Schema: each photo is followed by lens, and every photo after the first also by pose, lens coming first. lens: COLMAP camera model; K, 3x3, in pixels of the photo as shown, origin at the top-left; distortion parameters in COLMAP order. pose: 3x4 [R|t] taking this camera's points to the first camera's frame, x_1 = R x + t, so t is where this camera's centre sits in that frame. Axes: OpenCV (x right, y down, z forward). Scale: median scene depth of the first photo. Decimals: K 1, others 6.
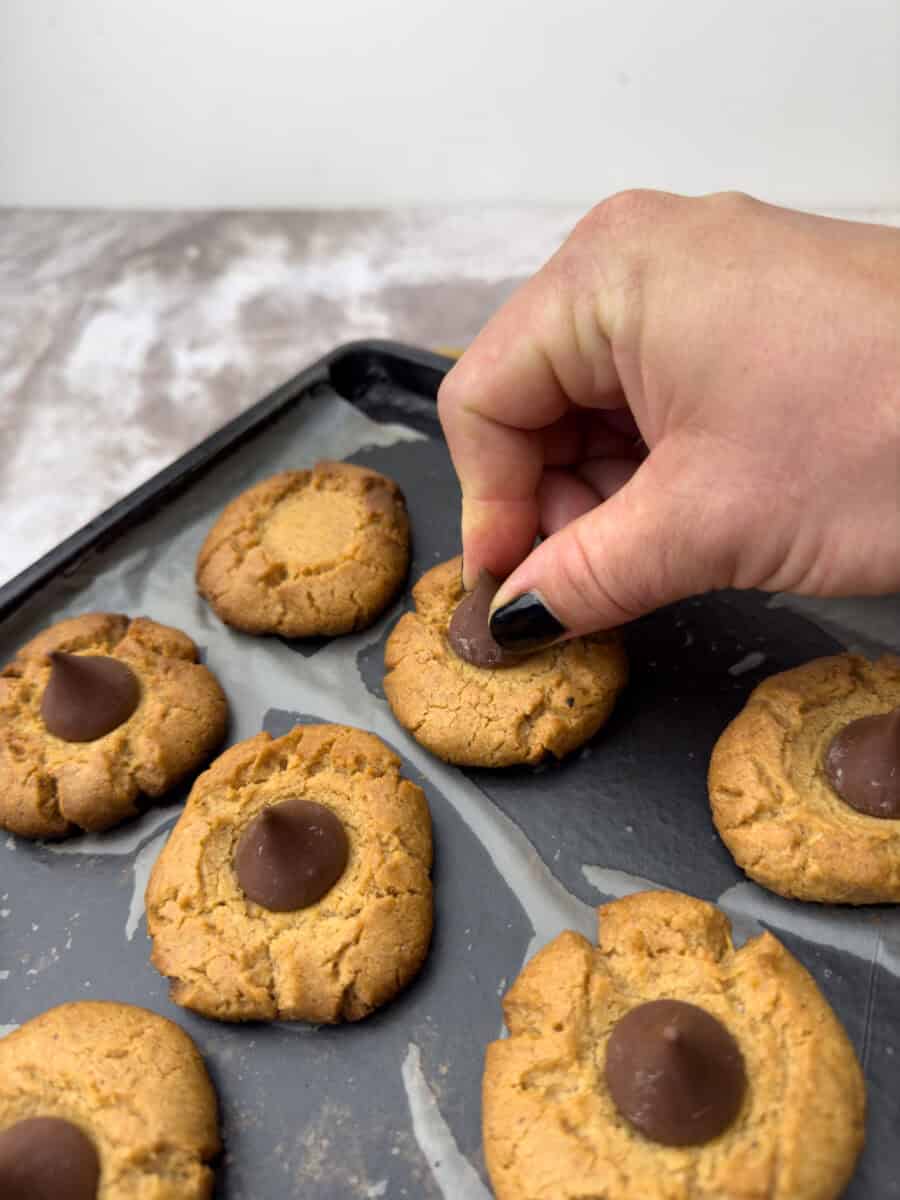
lens RADIAL K [[980.5, 0, 450.7], [0, 980.5, 579.5], [0, 0, 1]] dist [-0.033215, 0.004854]
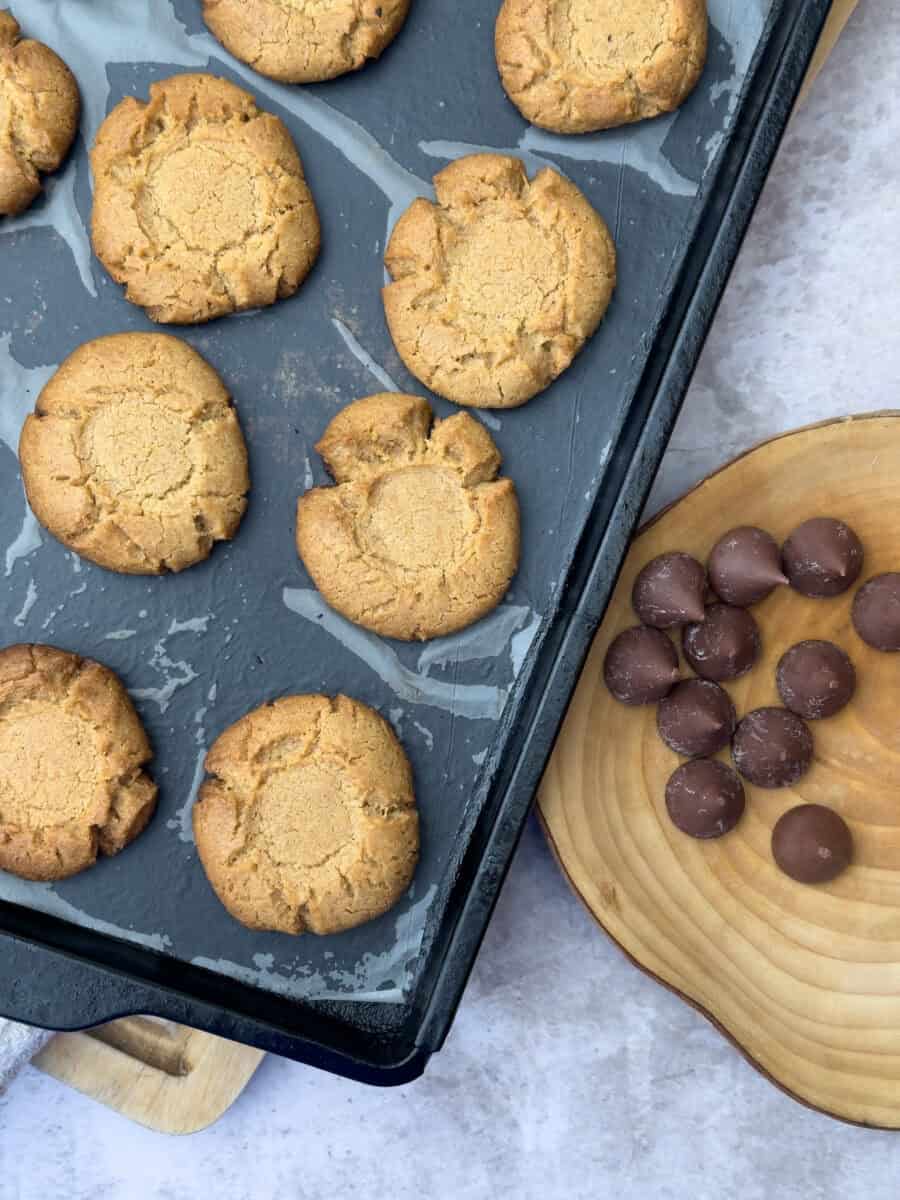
lens RADIAL K [[980.5, 0, 450.7], [0, 980.5, 579.5], [0, 0, 1]] dist [-0.033215, 0.004854]
pose [[0.953413, -0.293983, 0.067653, -0.093885], [0.165444, 0.697094, 0.697631, -0.245119], [-0.252252, -0.653937, 0.713256, -0.400773]]
